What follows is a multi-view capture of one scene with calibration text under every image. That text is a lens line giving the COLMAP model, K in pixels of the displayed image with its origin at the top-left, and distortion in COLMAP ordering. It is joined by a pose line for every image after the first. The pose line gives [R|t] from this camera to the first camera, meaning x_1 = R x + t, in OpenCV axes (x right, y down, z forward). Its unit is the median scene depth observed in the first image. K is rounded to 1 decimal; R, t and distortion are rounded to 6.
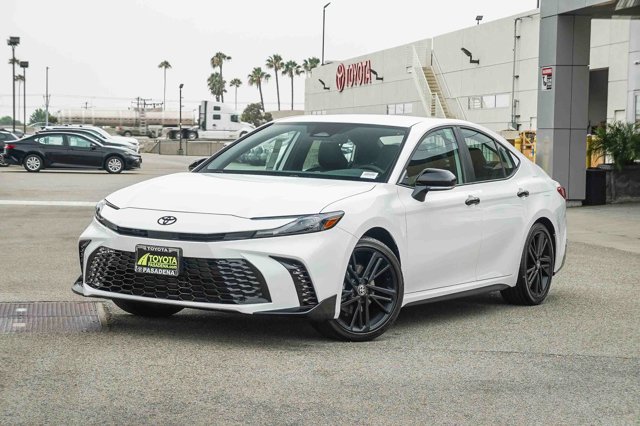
lens RADIAL K [[1372.2, 0, 318.7], [0, 1372.2, 214.8], [0, 0, 1]] dist [0.309232, 0.000000]
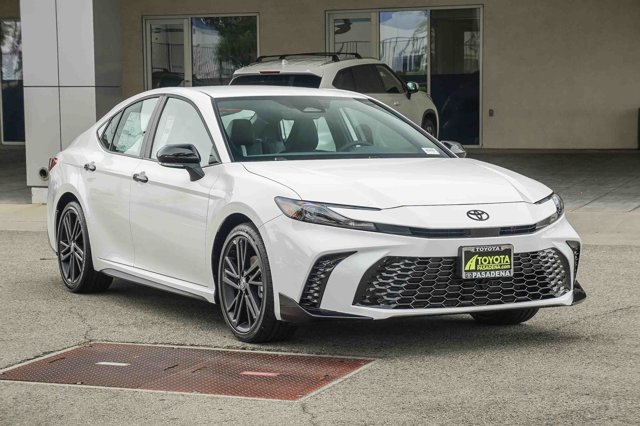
lens RADIAL K [[1372.2, 0, 320.2], [0, 1372.2, 210.8], [0, 0, 1]] dist [0.309232, 0.000000]
pose [[0.536889, -0.096625, 0.838102, -0.891253], [0.069361, 0.995112, 0.070295, -0.066491], [-0.840797, 0.020391, 0.540966, 0.617915]]
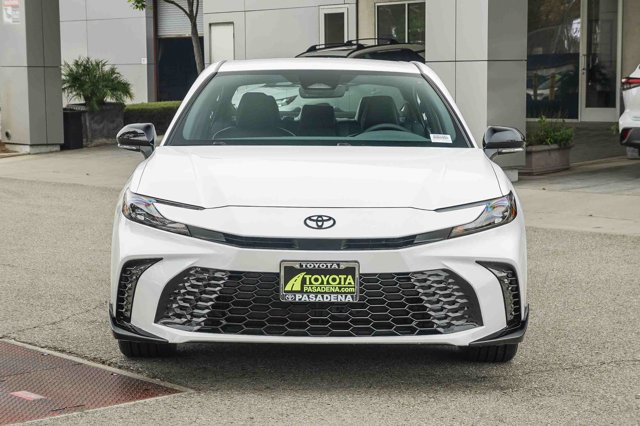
lens RADIAL K [[1372.2, 0, 319.2], [0, 1372.2, 218.6], [0, 0, 1]] dist [0.309232, 0.000000]
pose [[0.868722, -0.077530, 0.489194, -0.444525], [0.053311, 0.996571, 0.063271, -0.040752], [-0.492422, -0.028886, 0.869877, 0.410450]]
